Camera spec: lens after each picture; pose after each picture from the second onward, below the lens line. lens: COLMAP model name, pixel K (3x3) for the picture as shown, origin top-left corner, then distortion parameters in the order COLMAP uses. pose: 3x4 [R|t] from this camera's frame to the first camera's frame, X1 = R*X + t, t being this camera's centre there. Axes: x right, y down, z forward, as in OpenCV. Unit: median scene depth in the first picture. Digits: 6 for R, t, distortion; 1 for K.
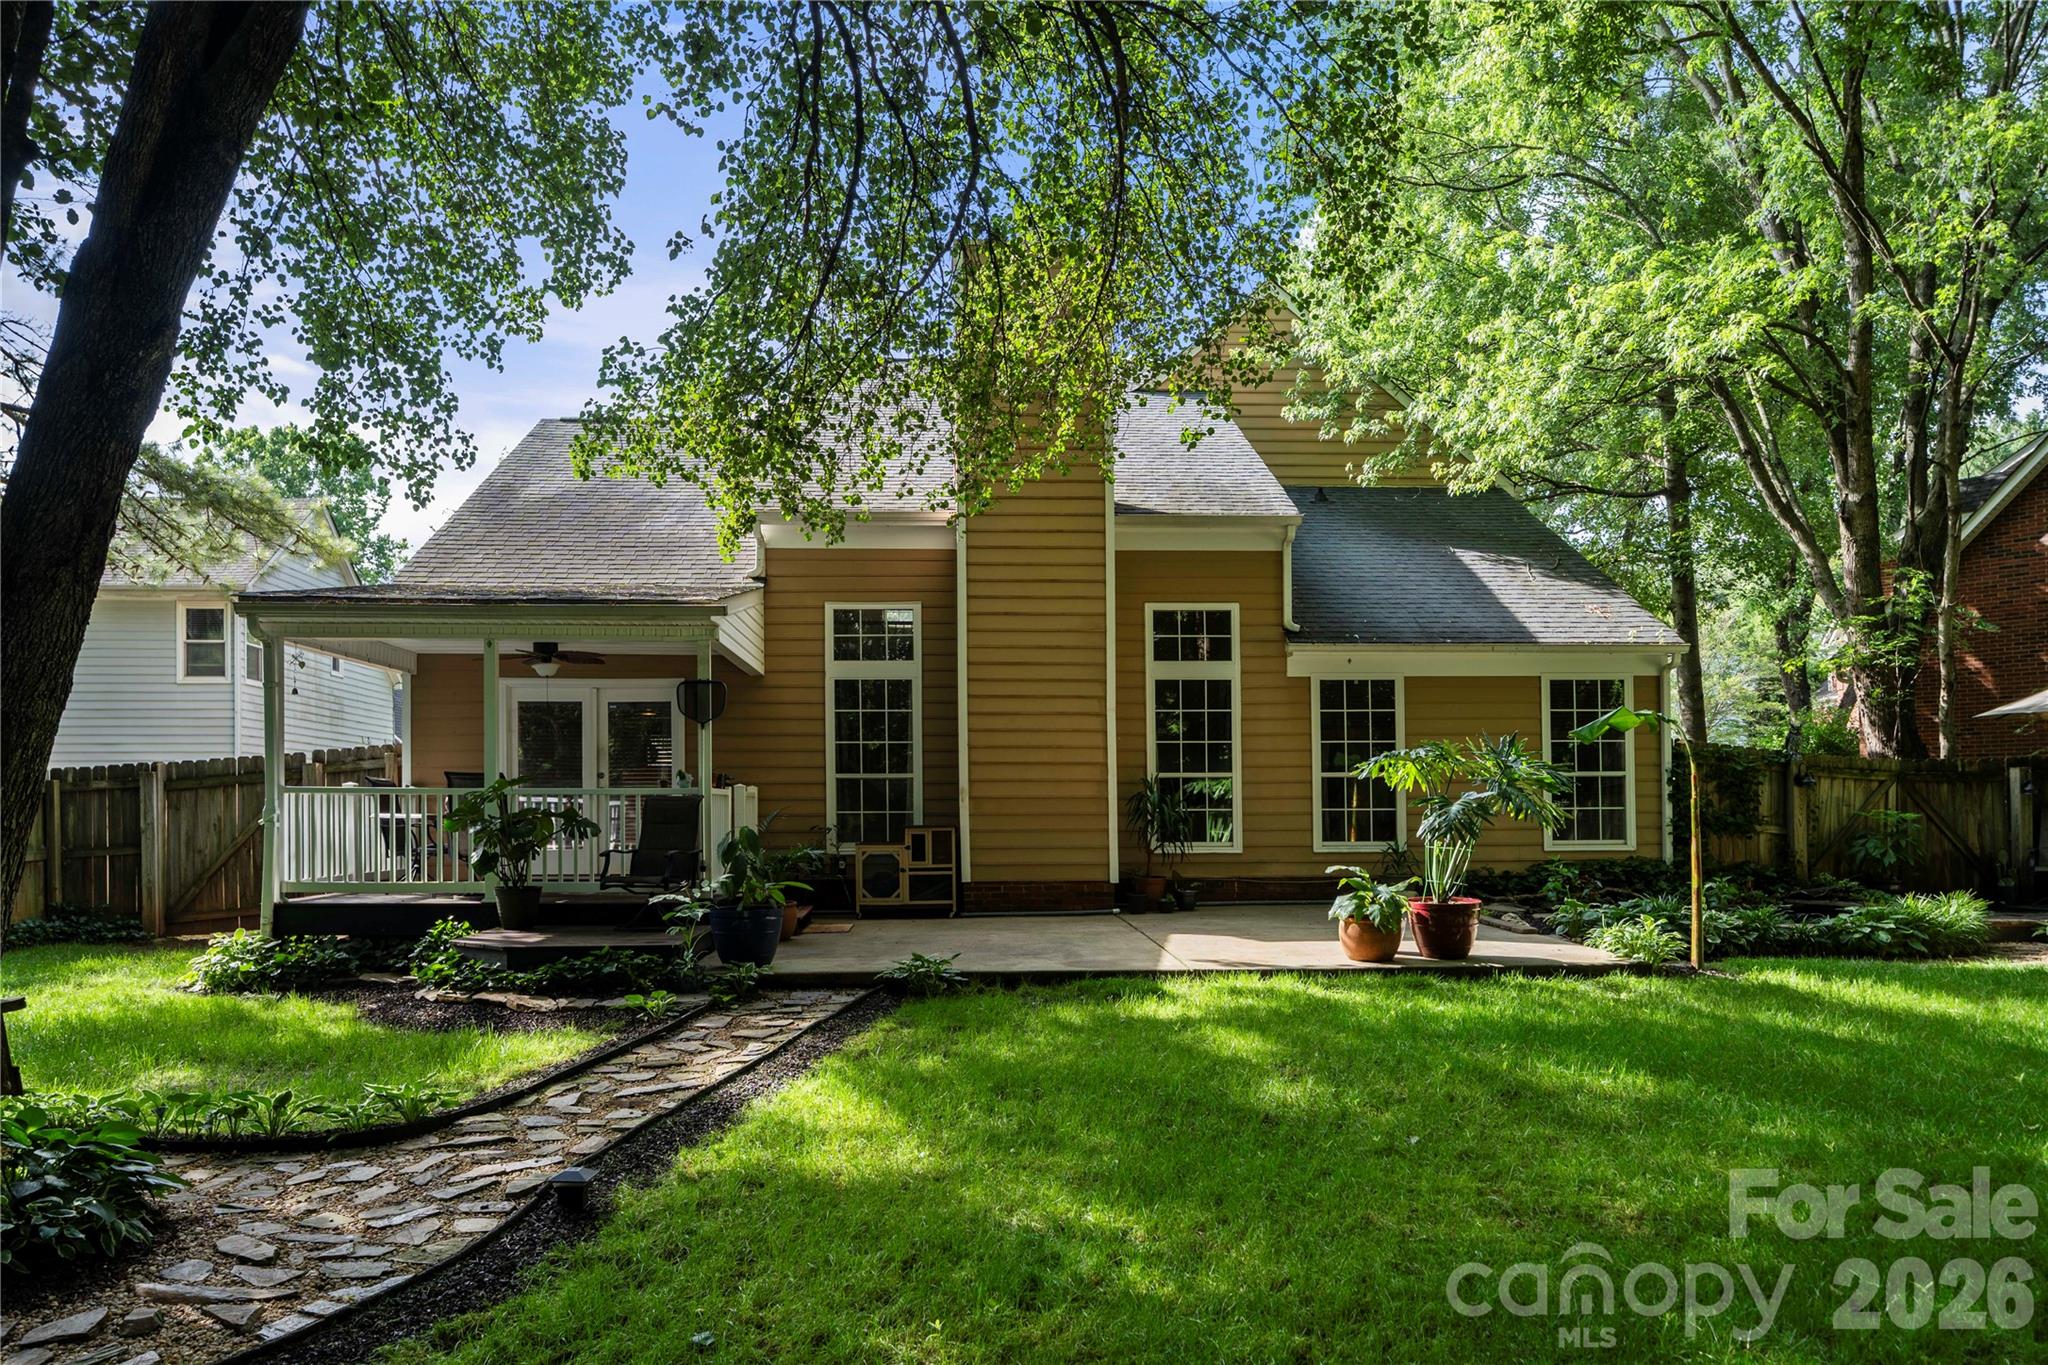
lens RADIAL K [[1407.8, 0, 1008.7], [0, 1407.8, 728.5], [0, 0, 1]] dist [0.016825, 0.003200]
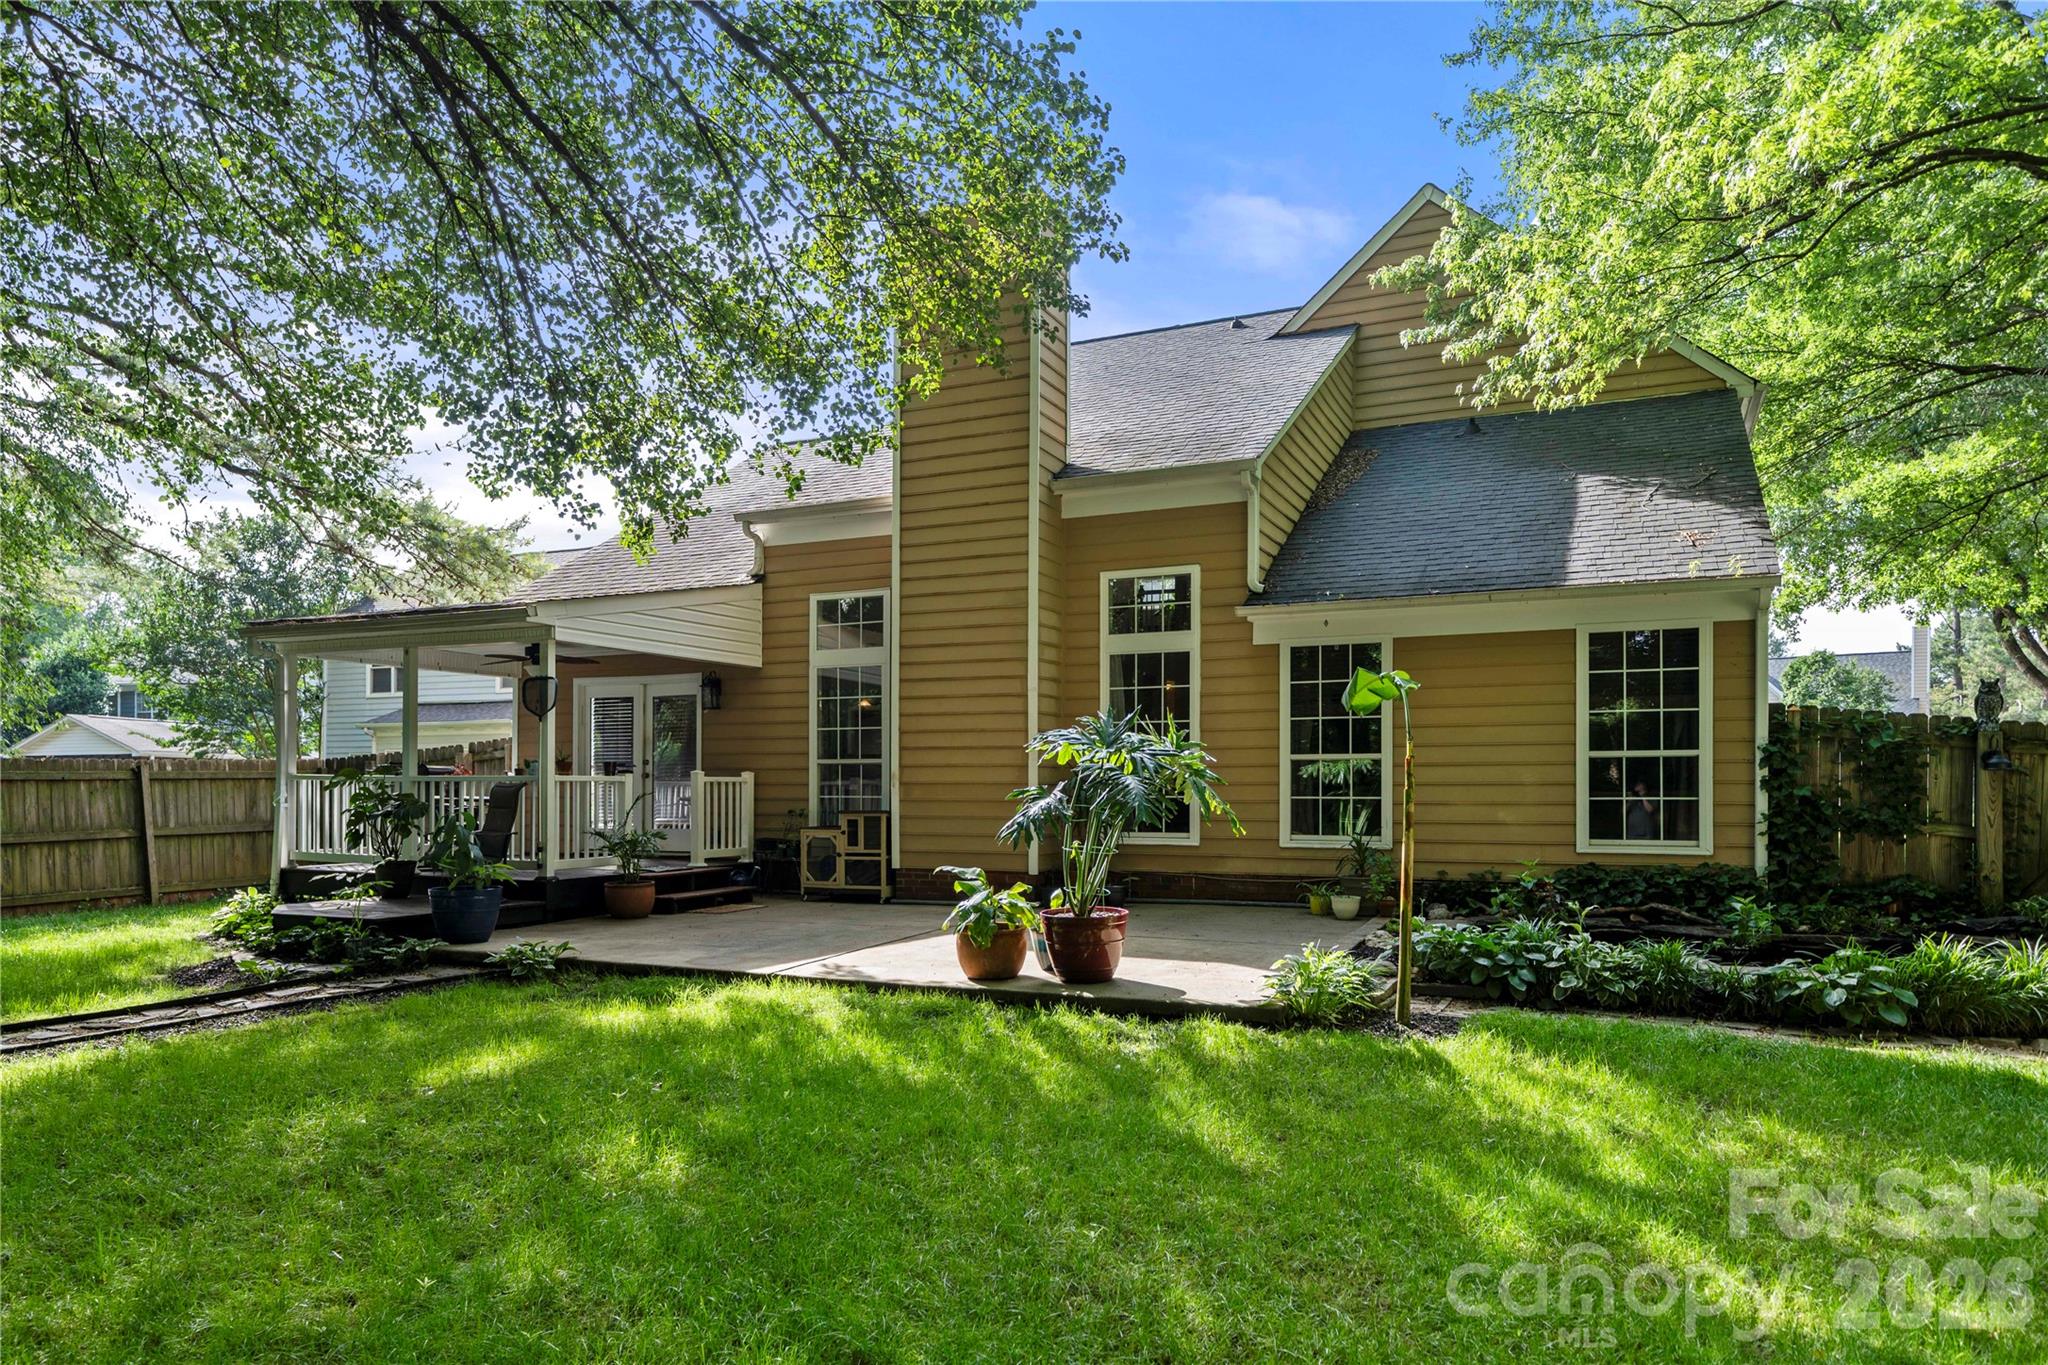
lens RADIAL K [[1345.9, 0, 1026.5], [0, 1345.9, 691.7], [0, 0, 1]] dist [-0.004705, -0.002143]
pose [[0.874294, -0.029192, -0.484518, 0.490260], [0.026932, 0.999570, -0.011625, -0.001793], [0.484649, -0.002885, 0.874704, 0.208276]]
